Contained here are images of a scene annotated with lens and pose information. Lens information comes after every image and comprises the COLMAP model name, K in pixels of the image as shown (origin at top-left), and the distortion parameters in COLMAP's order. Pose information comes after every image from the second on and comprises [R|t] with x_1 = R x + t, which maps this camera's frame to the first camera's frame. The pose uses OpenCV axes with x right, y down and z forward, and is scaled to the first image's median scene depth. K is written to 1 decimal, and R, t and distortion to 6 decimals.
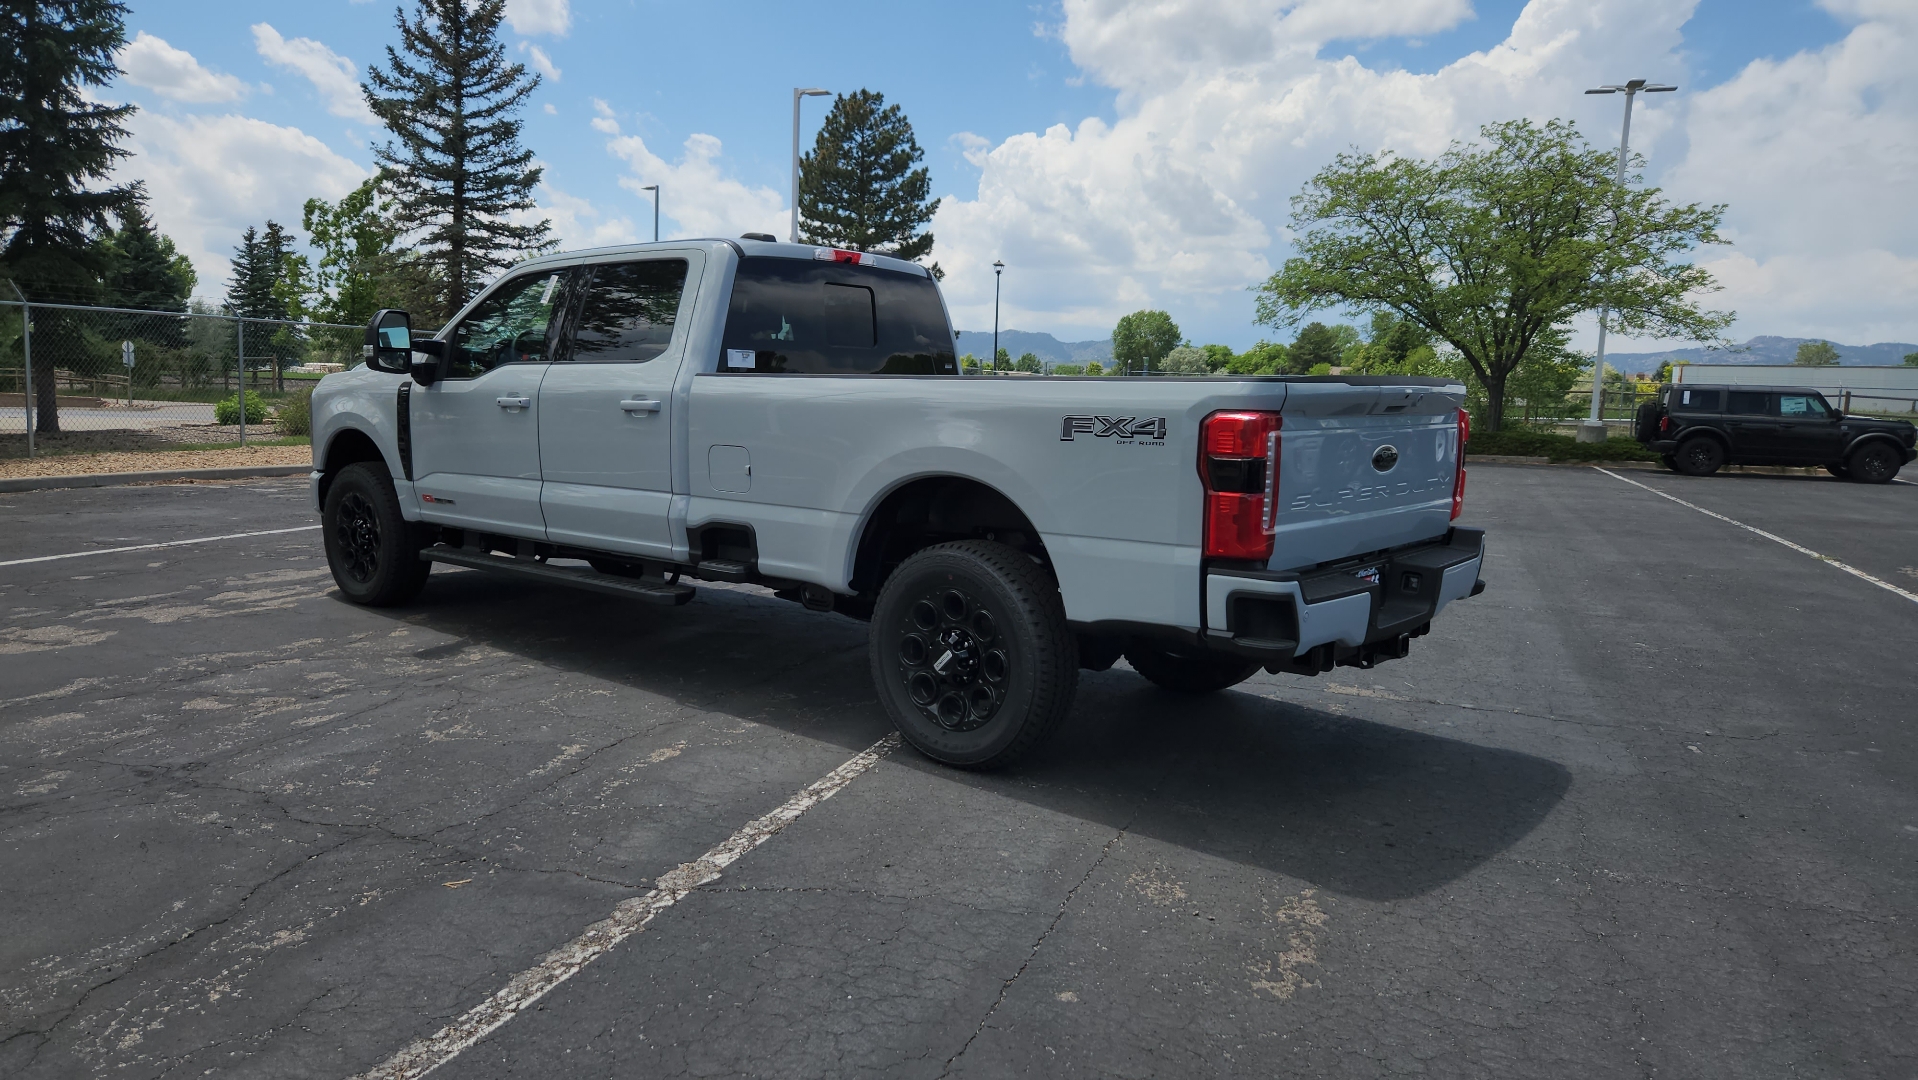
lens RADIAL K [[1278.6, 0, 930.5], [0, 1278.6, 536.4], [0, 0, 1]] dist [0.073051, -0.061805]
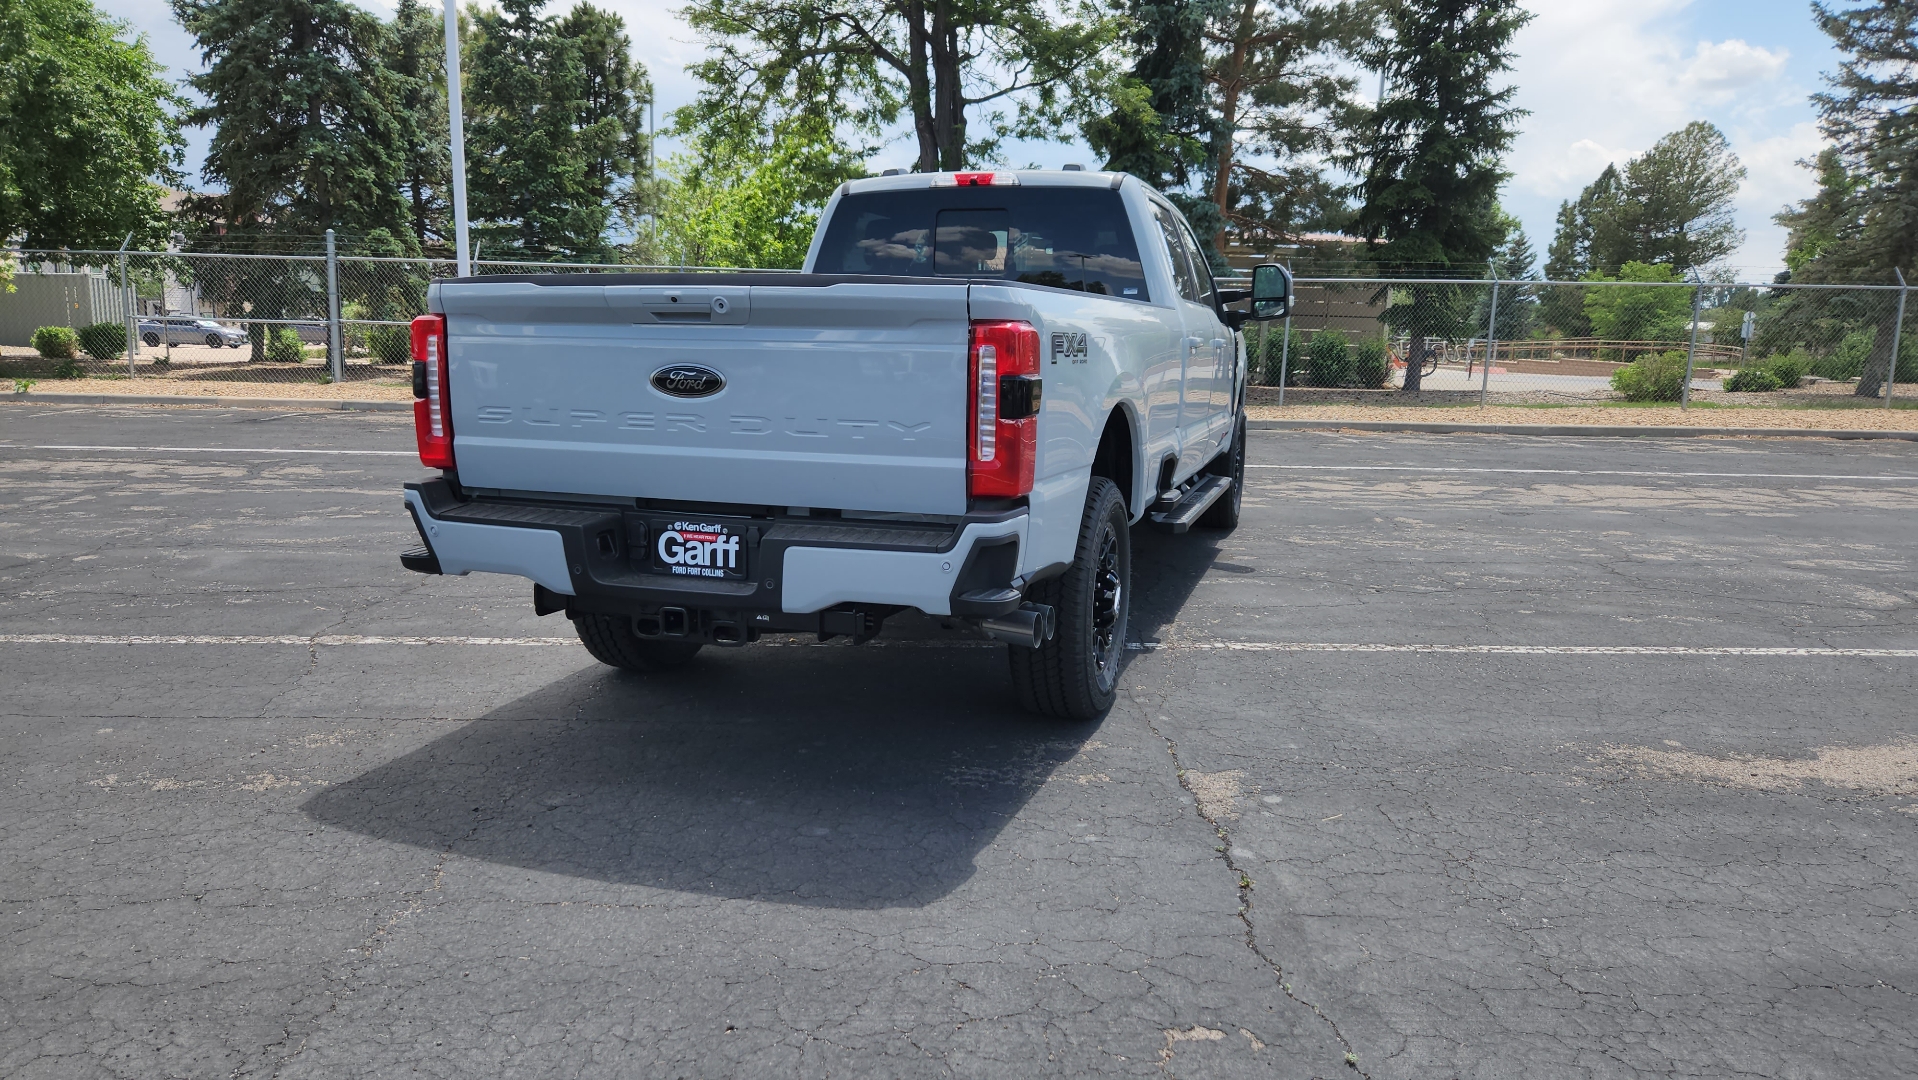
lens RADIAL K [[1285.1, 0, 932.9], [0, 1285.1, 534.9], [0, 0, 1]] dist [0.073273, -0.063830]
pose [[0.367038, 0.131264, -0.920898, 0.836957], [-0.116106, 0.988716, 0.094655, -0.043910], [0.922932, 0.072180, 0.378137, 0.623774]]
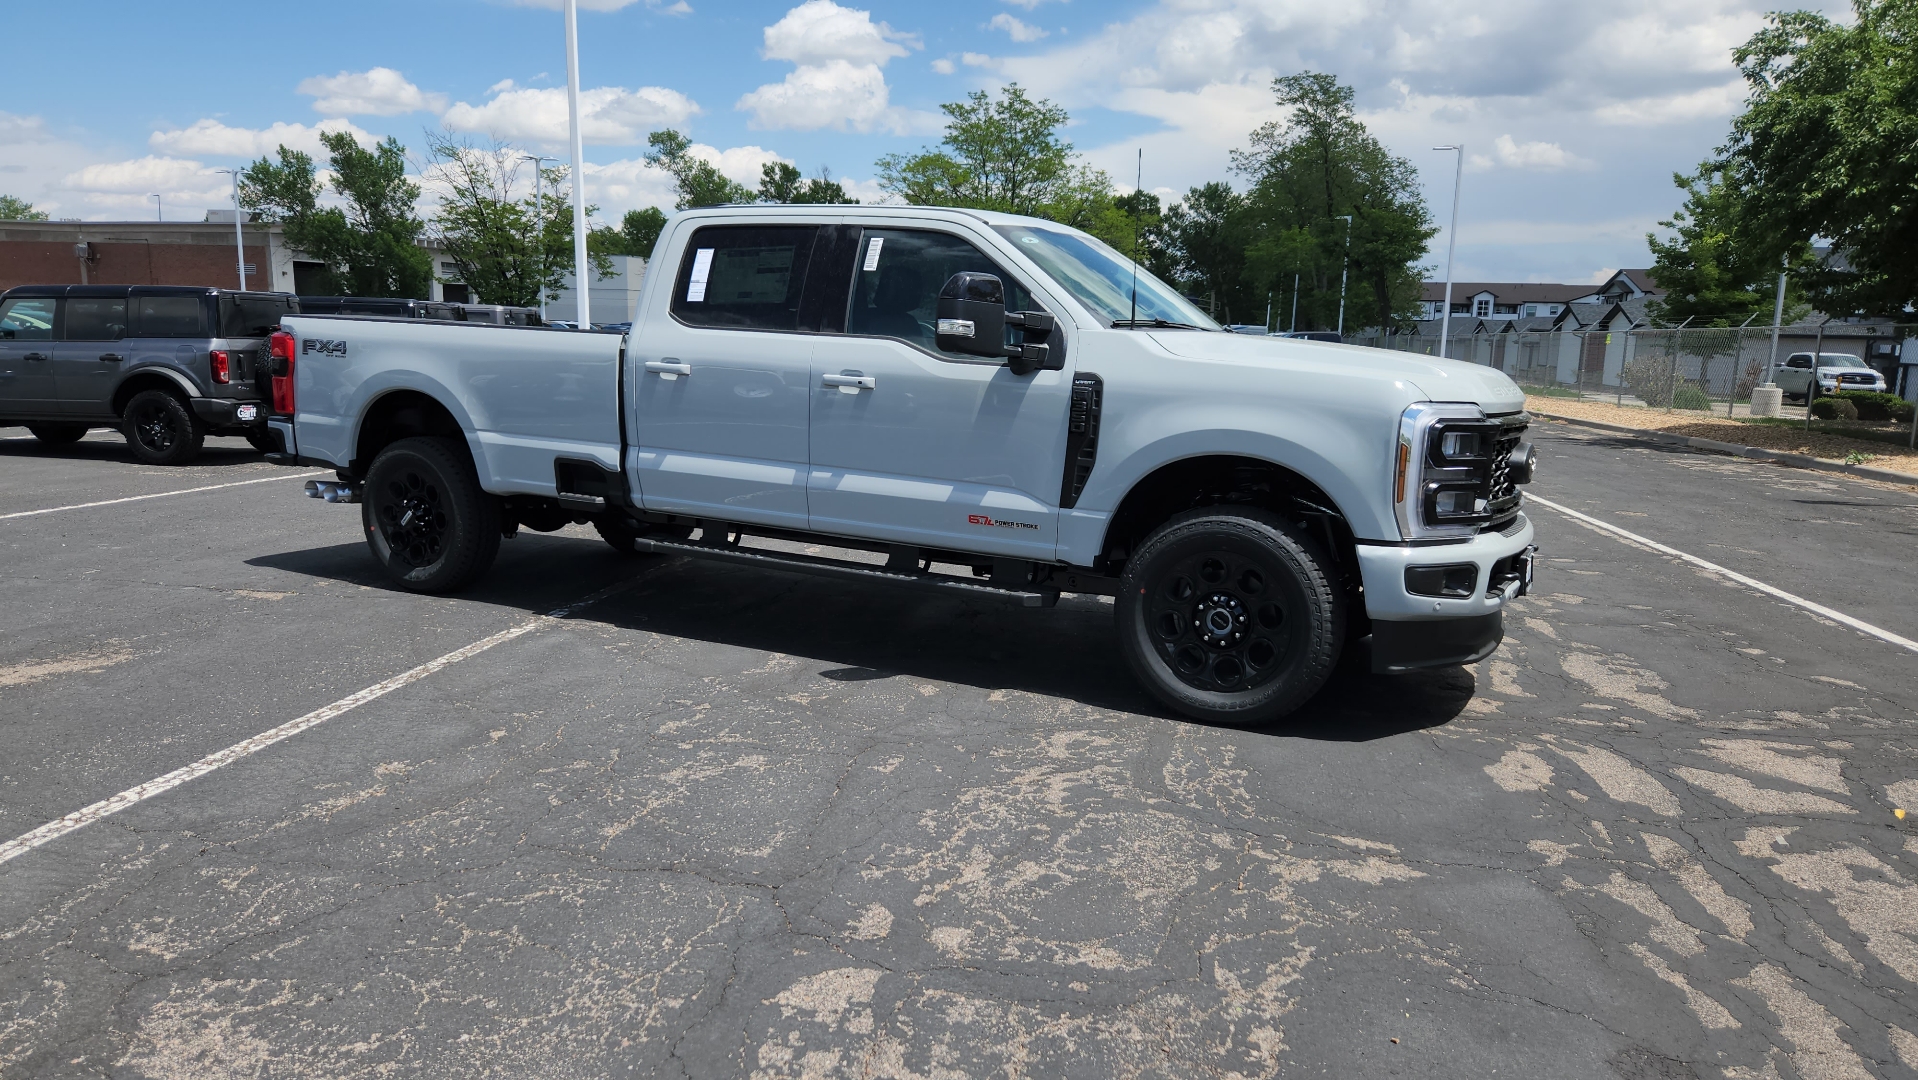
lens RADIAL K [[1280.1, 0, 939.3], [0, 1280.1, 561.5], [0, 0, 1]] dist [0.073600, -0.066986]
pose [[-0.977925, -0.023865, -0.207589, -0.000971], [-0.081810, 0.957879, 0.275274, -0.259766], [0.192275, 0.286180, -0.938686, 2.136924]]
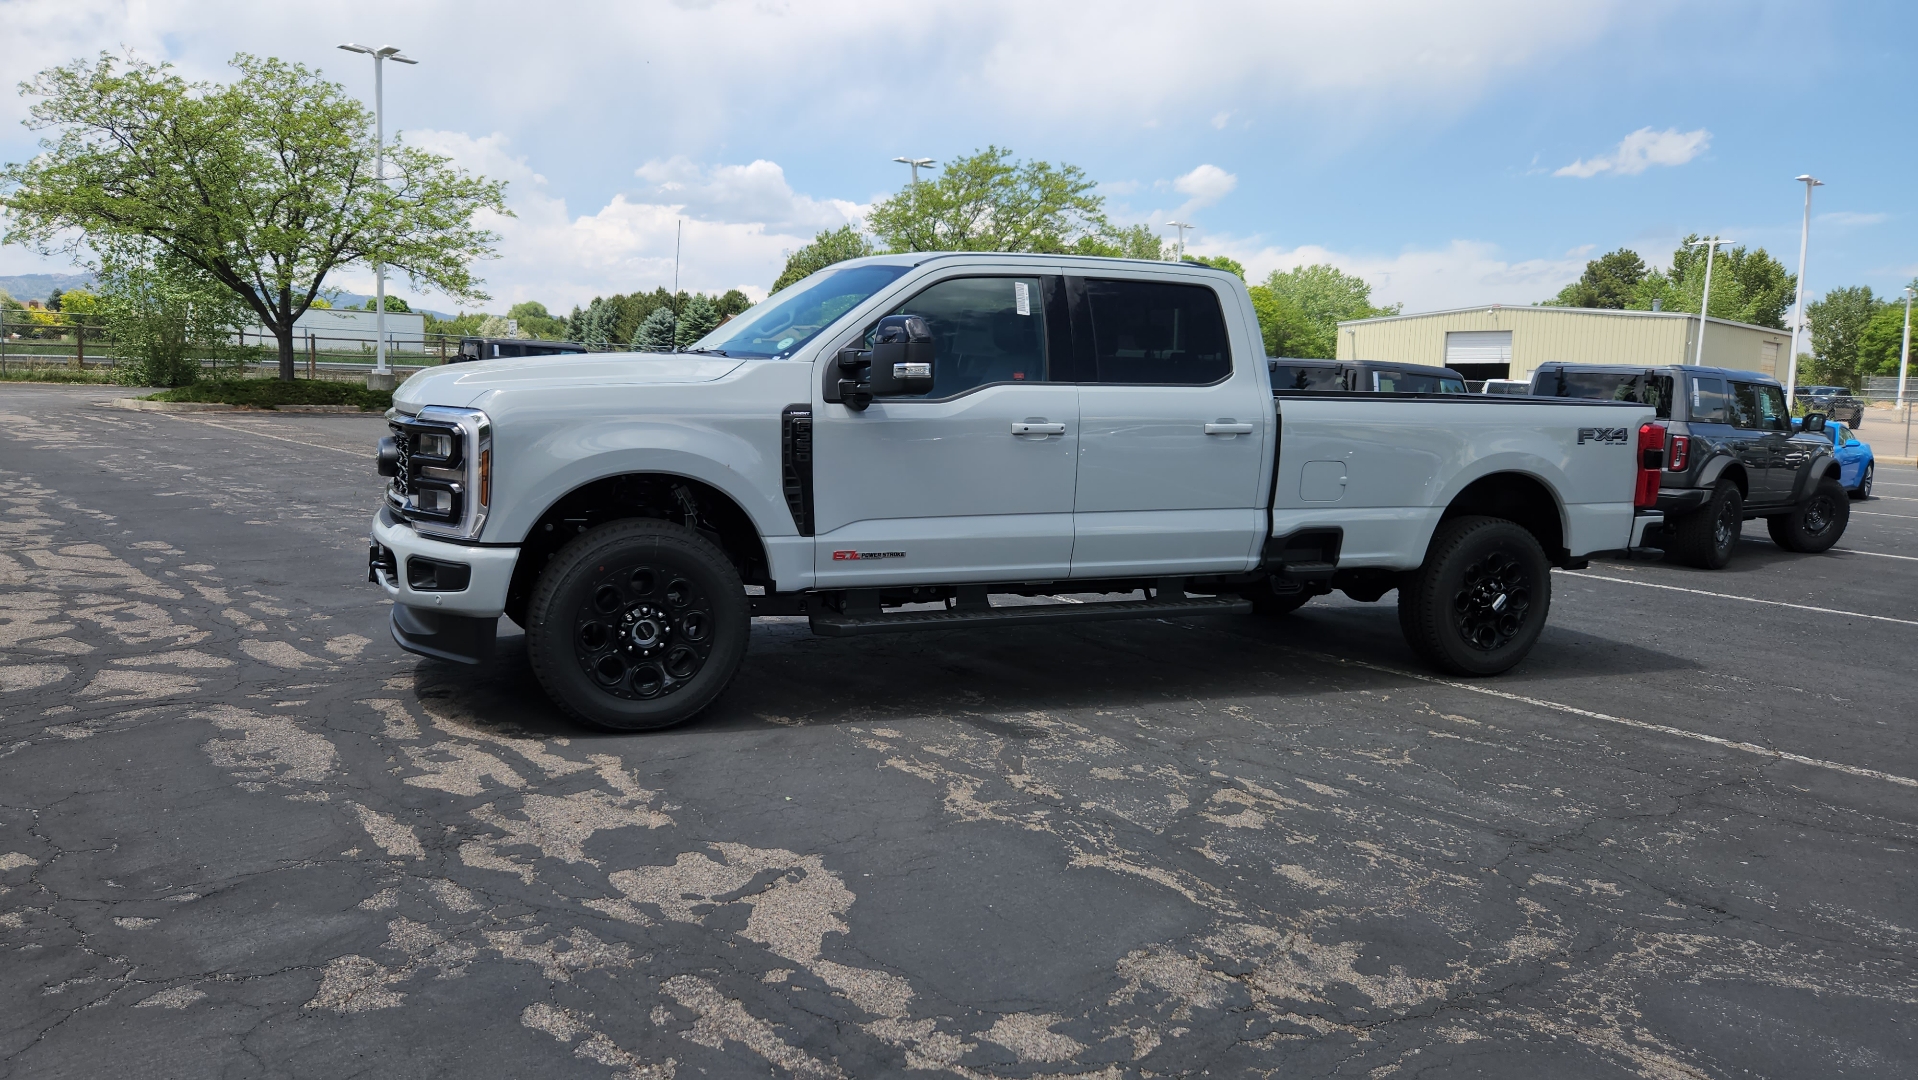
lens RADIAL K [[1286.0, 0, 913.8], [0, 1286.0, 507.2], [0, 0, 1]] dist [0.067757, -0.053013]
pose [[0.449820, -0.103915, 0.887053, -1.167712], [0.077039, 0.994021, 0.077380, -0.127468], [-0.889791, 0.033530, 0.455136, 0.687105]]
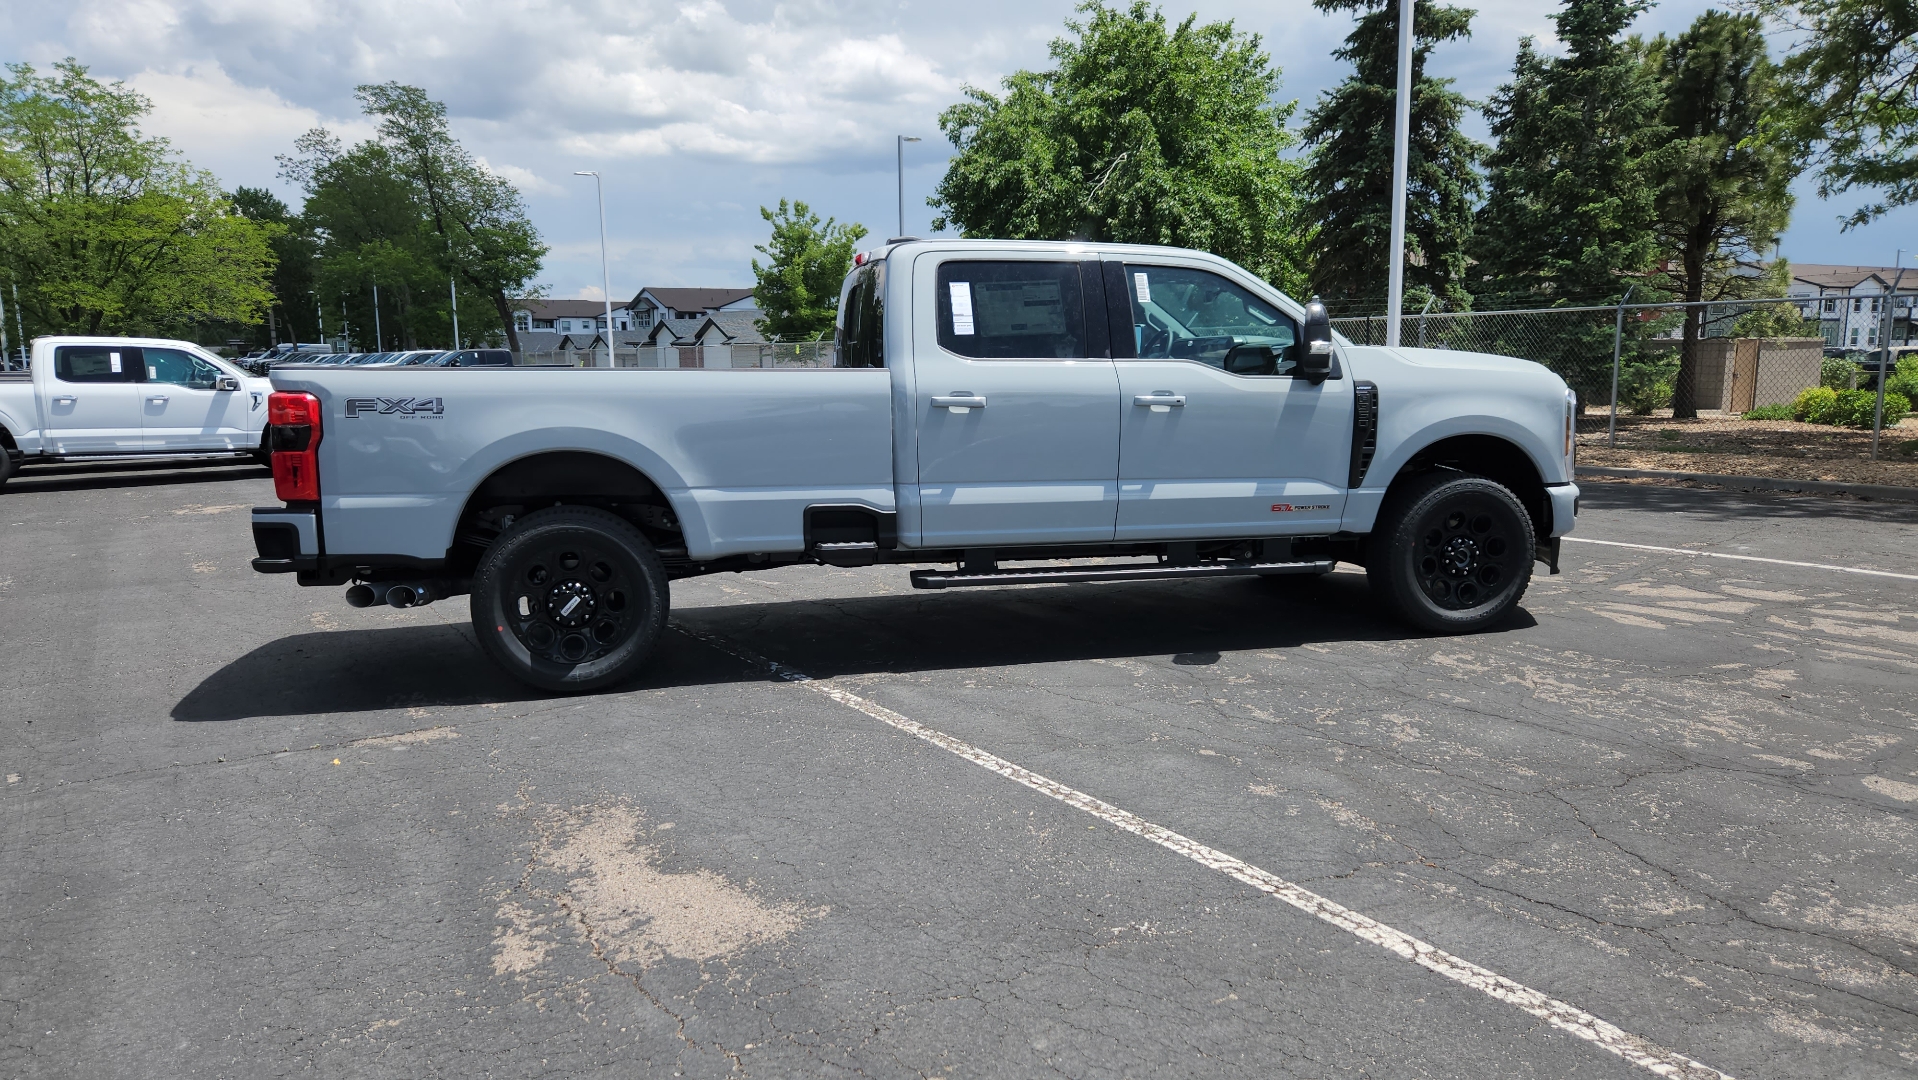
lens RADIAL K [[1285.1, 0, 932.9], [0, 1285.1, 534.9], [0, 0, 1]] dist [0.073273, -0.063830]
pose [[-0.605258, 0.083923, -0.791593, 0.781034], [-0.098069, 0.978990, 0.178775, -0.189792], [0.789965, 0.185836, -0.584312, 1.721994]]
